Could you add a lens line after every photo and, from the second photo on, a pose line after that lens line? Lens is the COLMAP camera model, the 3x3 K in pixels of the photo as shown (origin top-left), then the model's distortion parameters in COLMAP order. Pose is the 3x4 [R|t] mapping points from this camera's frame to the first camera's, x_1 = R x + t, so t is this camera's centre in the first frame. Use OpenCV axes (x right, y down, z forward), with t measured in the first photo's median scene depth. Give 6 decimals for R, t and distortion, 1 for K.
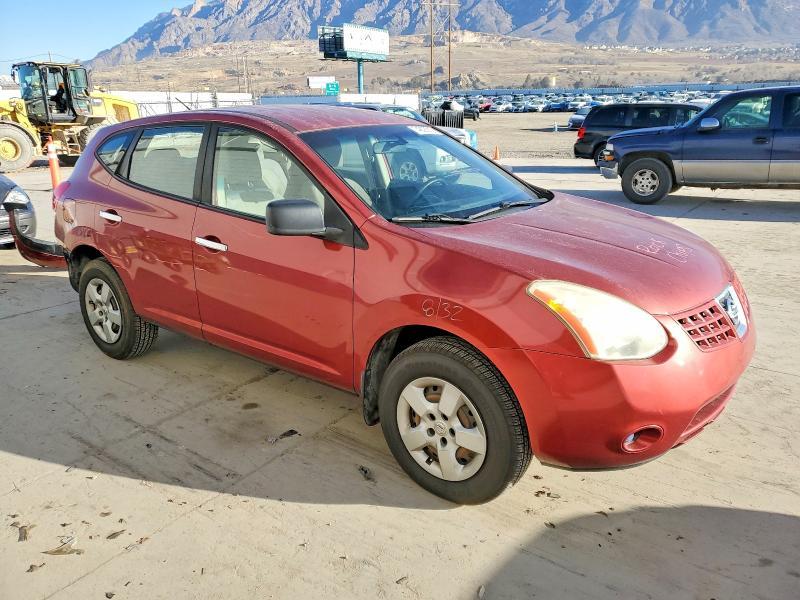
lens RADIAL K [[615.7, 0, 399.2], [0, 615.7, 302.3], [0, 0, 1]] dist [-0.007363, 0.008209]
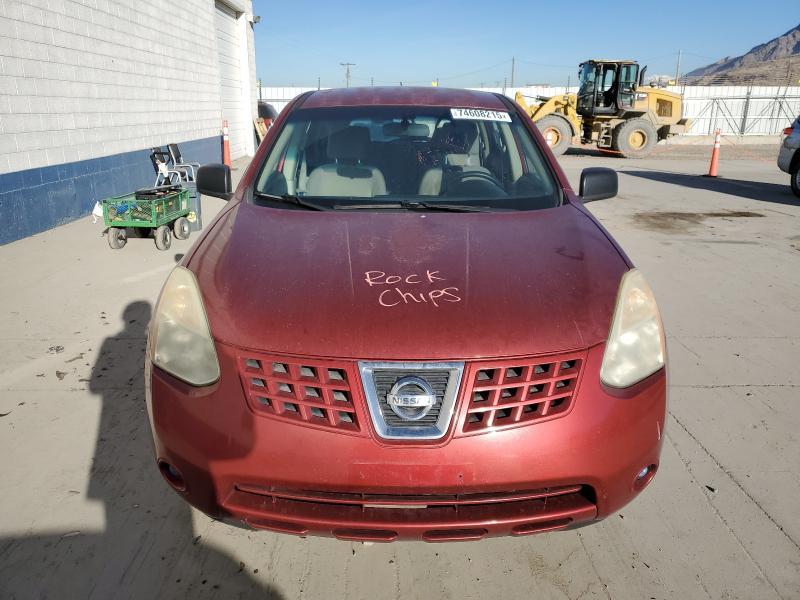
lens RADIAL K [[615.7, 0, 401.5], [0, 615.7, 298.3], [0, 0, 1]] dist [-0.007363, 0.008209]
pose [[0.610504, 0.241963, -0.754148, 0.124596], [-0.242926, 0.963502, 0.112478, -0.019198], [0.753838, 0.114534, 0.647001, 0.072280]]
